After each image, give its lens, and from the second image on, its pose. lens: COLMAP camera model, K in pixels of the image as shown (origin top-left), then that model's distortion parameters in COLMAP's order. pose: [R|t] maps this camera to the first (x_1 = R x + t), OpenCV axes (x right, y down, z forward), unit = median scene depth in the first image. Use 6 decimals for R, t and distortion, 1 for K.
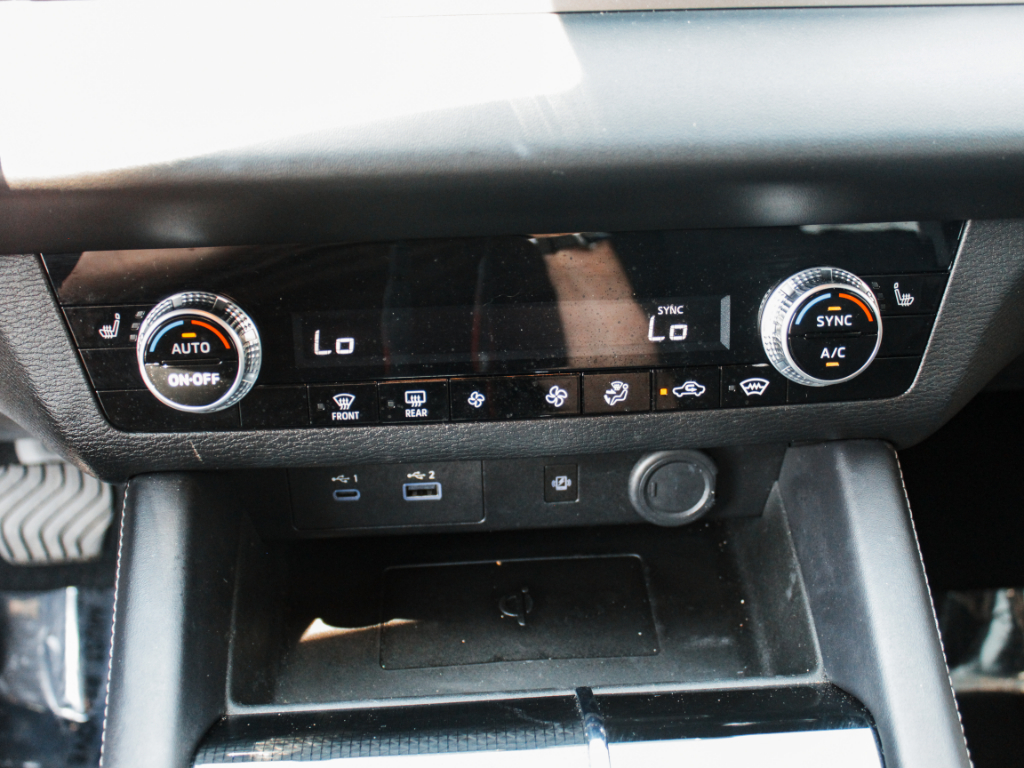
lens RADIAL K [[1241.1, 0, 512.0], [0, 1241.1, 384.0], [0, 0, 1]] dist [-0.144226, 0.002754]
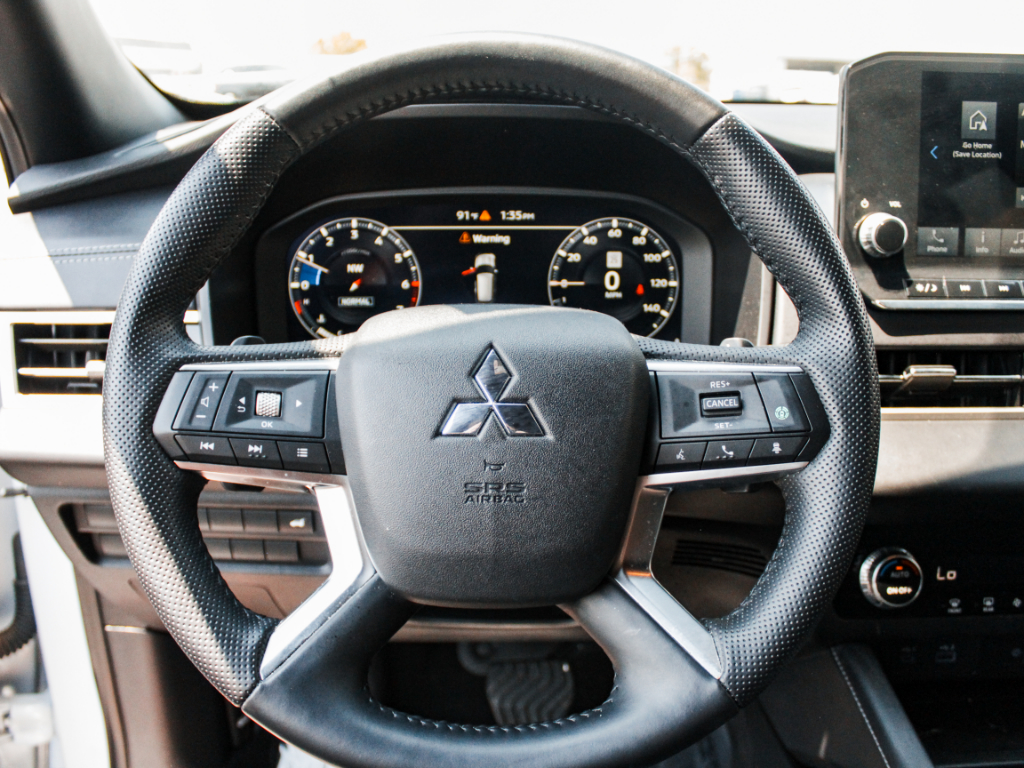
lens RADIAL K [[936.6, 0, 512.0], [0, 936.6, 384.0], [0, 0, 1]] dist [-0.176968, 0.148028]
pose [[0.999708, 0.021237, -0.011555, -0.830247], [-0.023516, 0.965142, -0.260668, 0.066630], [0.005617, 0.260864, 0.965359, -0.481233]]
